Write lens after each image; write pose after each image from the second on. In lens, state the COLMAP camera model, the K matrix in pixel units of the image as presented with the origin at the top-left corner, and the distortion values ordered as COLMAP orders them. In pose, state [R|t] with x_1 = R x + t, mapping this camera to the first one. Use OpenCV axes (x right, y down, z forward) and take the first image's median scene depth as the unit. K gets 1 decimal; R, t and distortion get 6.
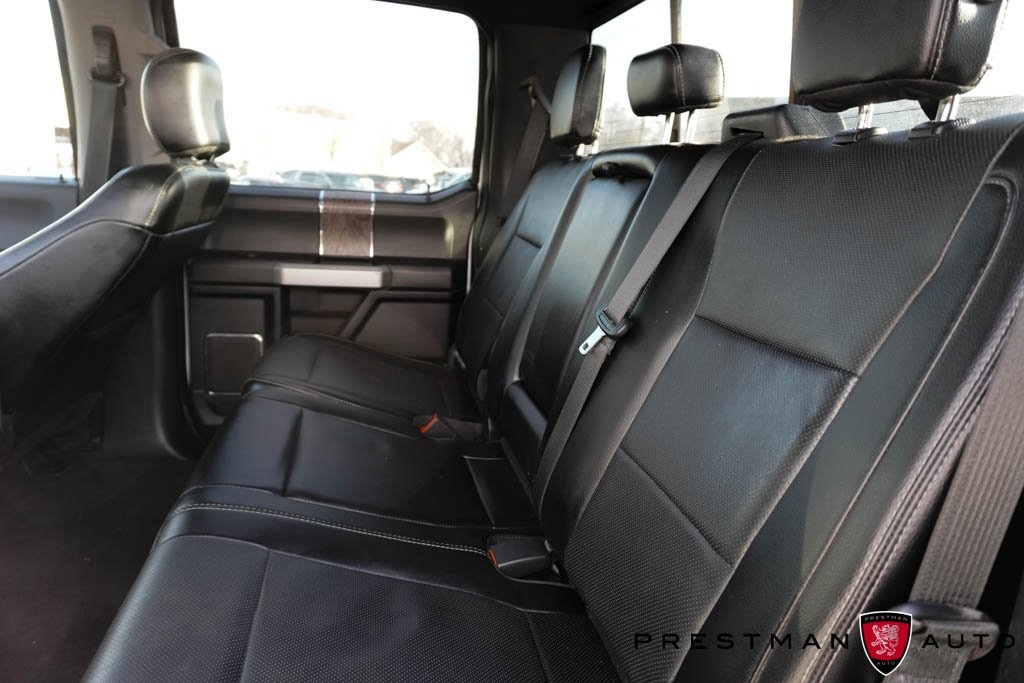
lens RADIAL K [[707.6, 0, 512.0], [0, 707.6, 341.5], [0, 0, 1]] dist [-0.006310, 0.003871]
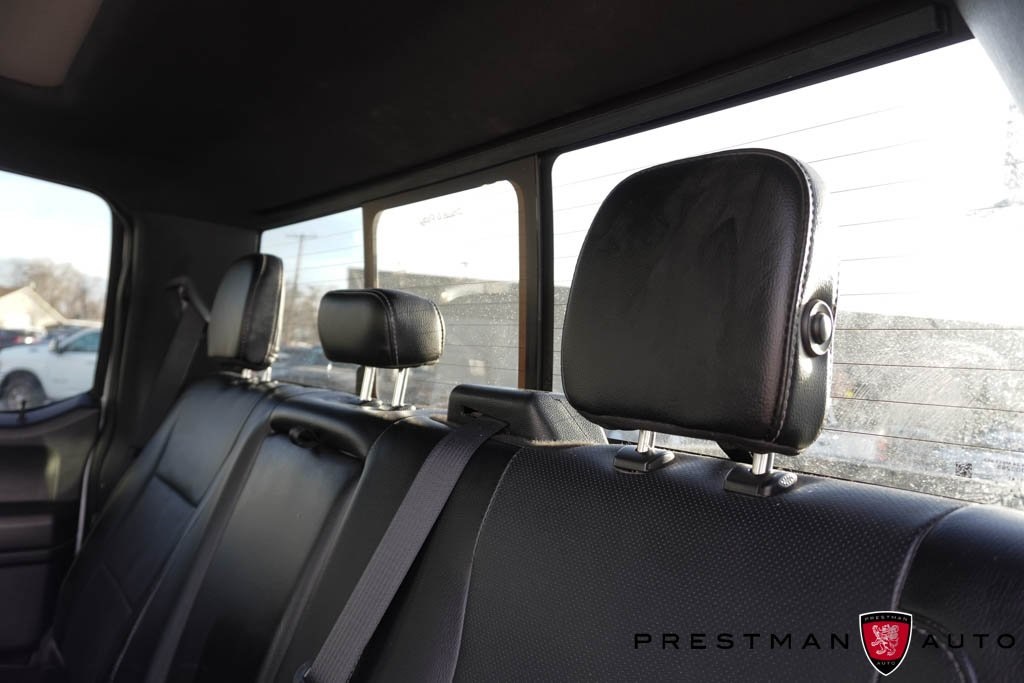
lens RADIAL K [[707.6, 0, 512.0], [0, 707.6, 341.5], [0, 0, 1]] dist [-0.006310, 0.003871]
pose [[0.888145, 0.034419, 0.458273, -0.006683], [0.067968, 0.976388, -0.205055, -0.107236], [-0.454509, 0.213266, 0.864835, 0.136290]]
